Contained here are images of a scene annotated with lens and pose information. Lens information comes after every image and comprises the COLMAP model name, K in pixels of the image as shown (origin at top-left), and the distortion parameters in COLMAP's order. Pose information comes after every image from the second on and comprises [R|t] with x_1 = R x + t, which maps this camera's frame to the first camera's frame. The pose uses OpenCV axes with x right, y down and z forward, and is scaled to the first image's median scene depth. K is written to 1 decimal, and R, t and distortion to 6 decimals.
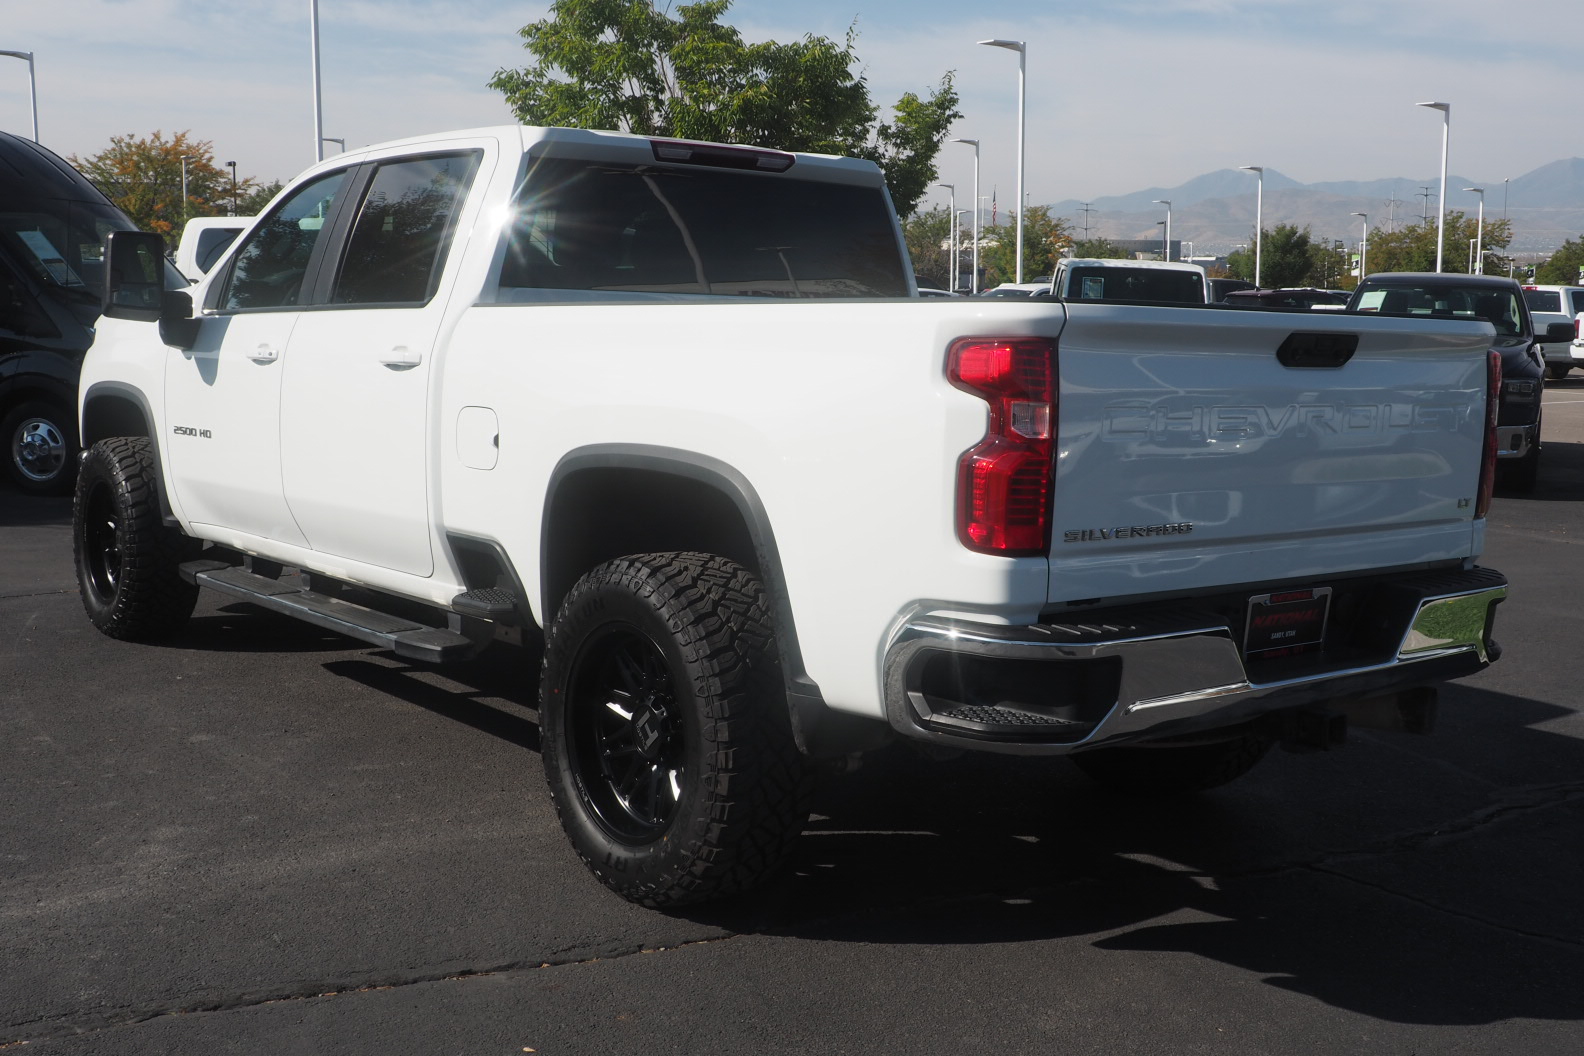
lens RADIAL K [[1738.2, 0, 793.7], [0, 1738.2, 529.9], [0, 0, 1]] dist [0.008267, 0.000000]
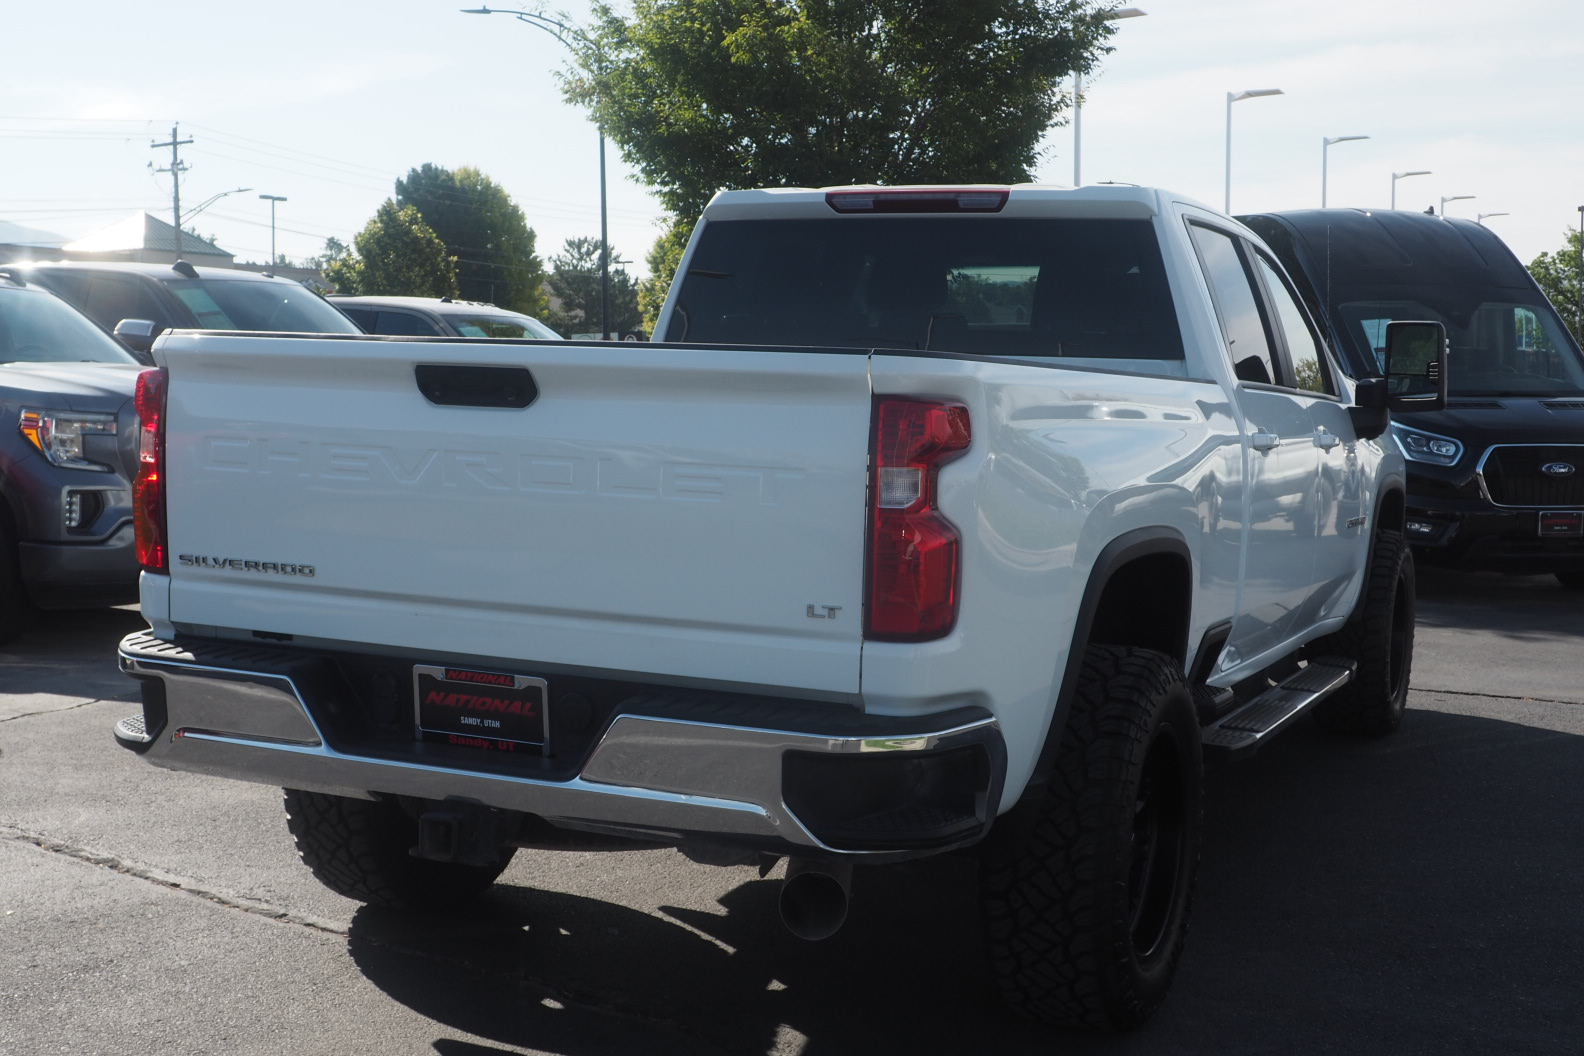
lens RADIAL K [[1949.6, 0, 794.9], [0, 1949.6, 524.8], [0, 0, 1]] dist [-0.036518, 0.000000]
pose [[0.456361, 0.057121, -0.887960, 0.942124], [-0.122359, 0.992485, 0.000959, -0.043449], [0.881342, 0.108212, 0.459920, 0.547656]]
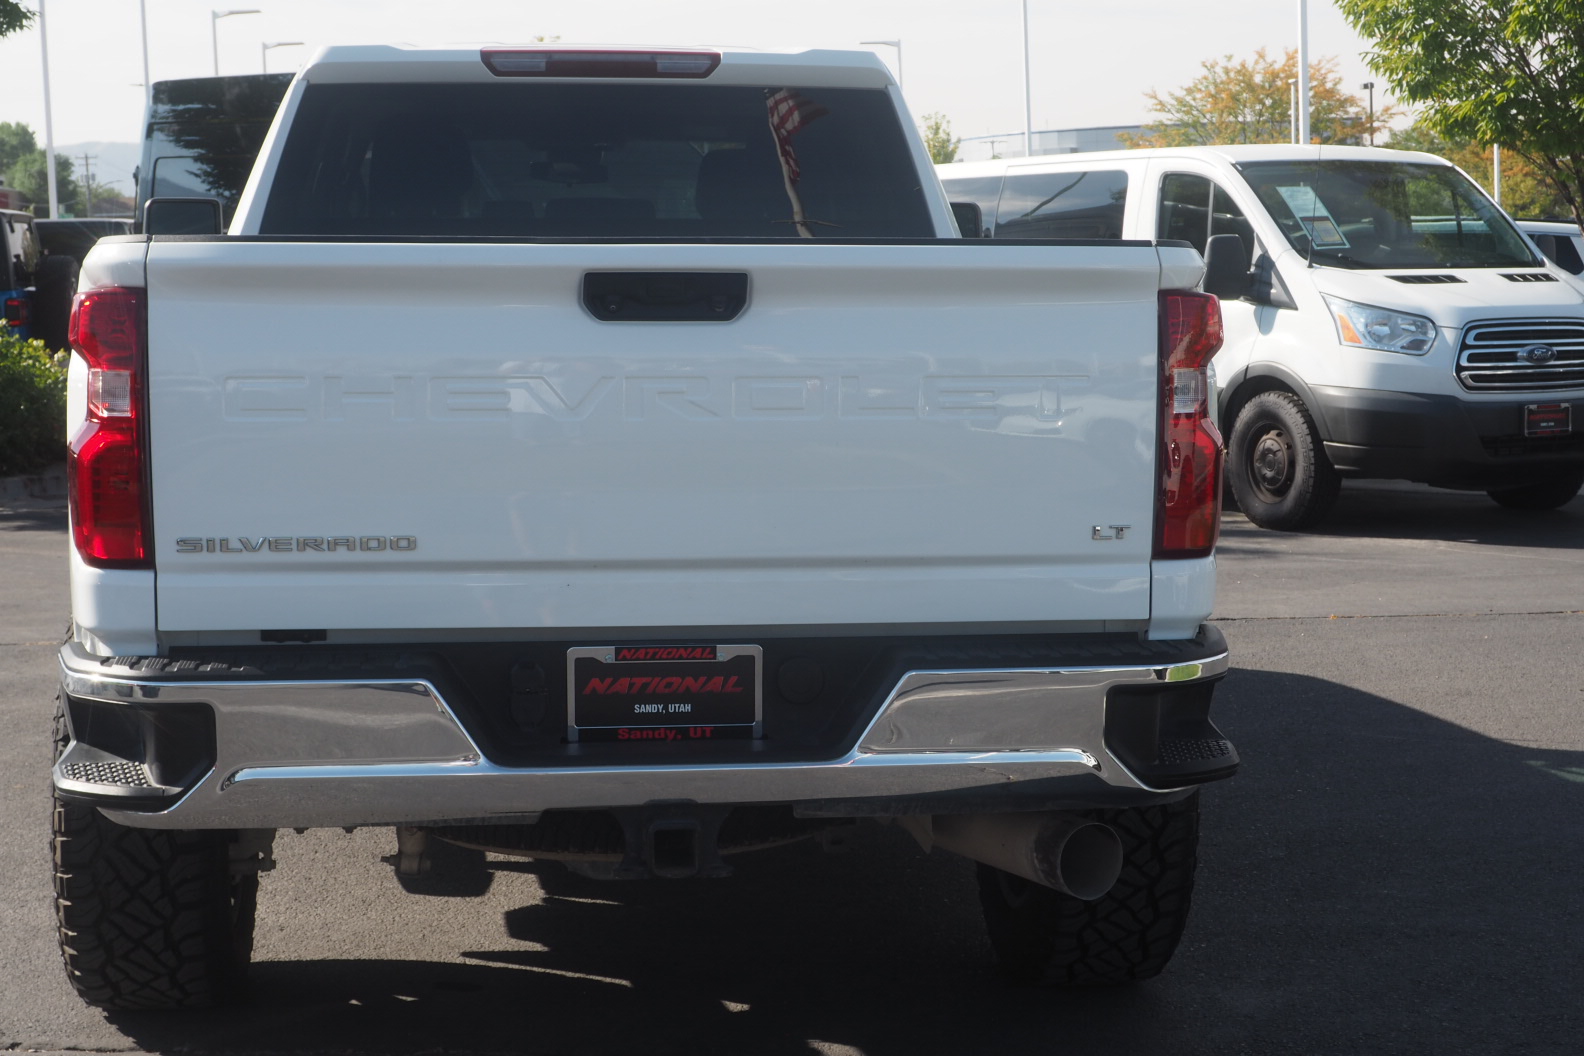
lens RADIAL K [[2564.2, 0, 790.0], [0, 2564.2, 529.3], [0, 0, 1]] dist [-0.031777, 0.000000]
pose [[0.848397, 0.023403, -0.528843, 0.684050], [-0.040838, 0.998939, -0.021308, 0.006915], [0.527783, 0.039675, 0.848452, 0.127469]]
